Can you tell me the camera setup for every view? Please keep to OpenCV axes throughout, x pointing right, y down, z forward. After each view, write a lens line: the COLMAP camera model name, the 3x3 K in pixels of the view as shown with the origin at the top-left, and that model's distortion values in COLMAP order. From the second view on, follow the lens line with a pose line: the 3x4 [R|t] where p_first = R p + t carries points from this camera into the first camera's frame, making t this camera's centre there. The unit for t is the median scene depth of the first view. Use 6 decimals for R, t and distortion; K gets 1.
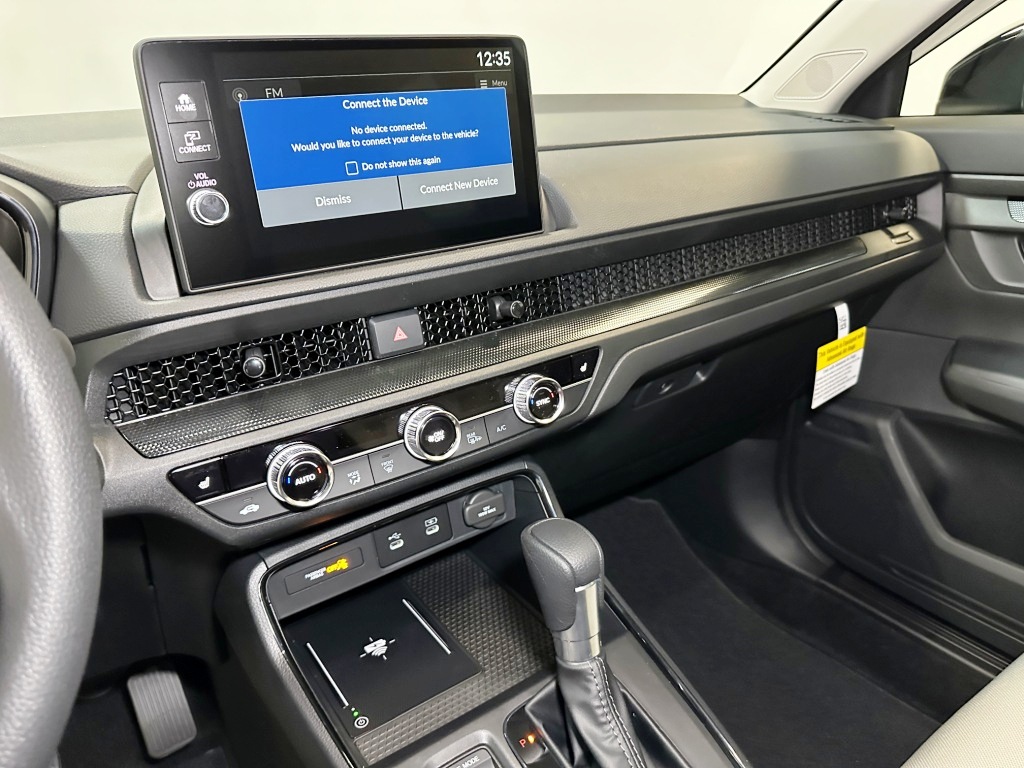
lens RADIAL K [[715.4, 0, 512.0], [0, 715.4, 384.0], [0, 0, 1]] dist [0.093362, -0.142308]
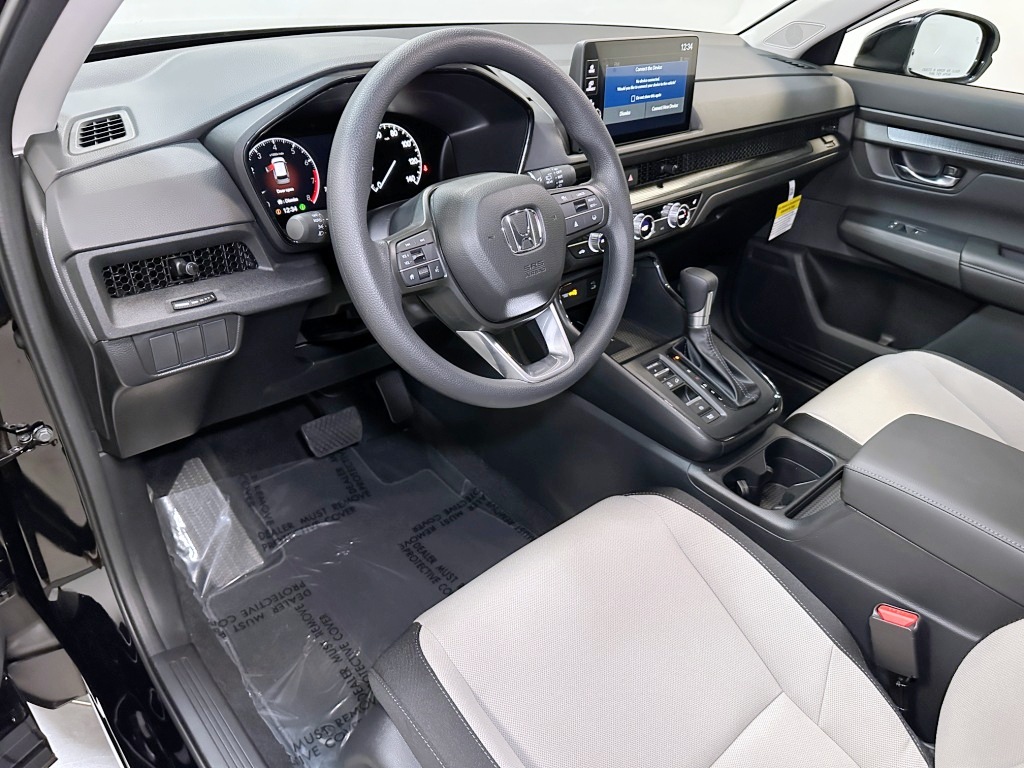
lens RADIAL K [[715.4, 0, 512.0], [0, 715.4, 384.0], [0, 0, 1]] dist [0.093362, -0.142308]
pose [[0.983755, 0.023892, 0.177918, -0.522443], [-0.055549, 0.982975, 0.175141, 0.106681], [-0.170705, -0.182179, 0.968334, -0.683762]]
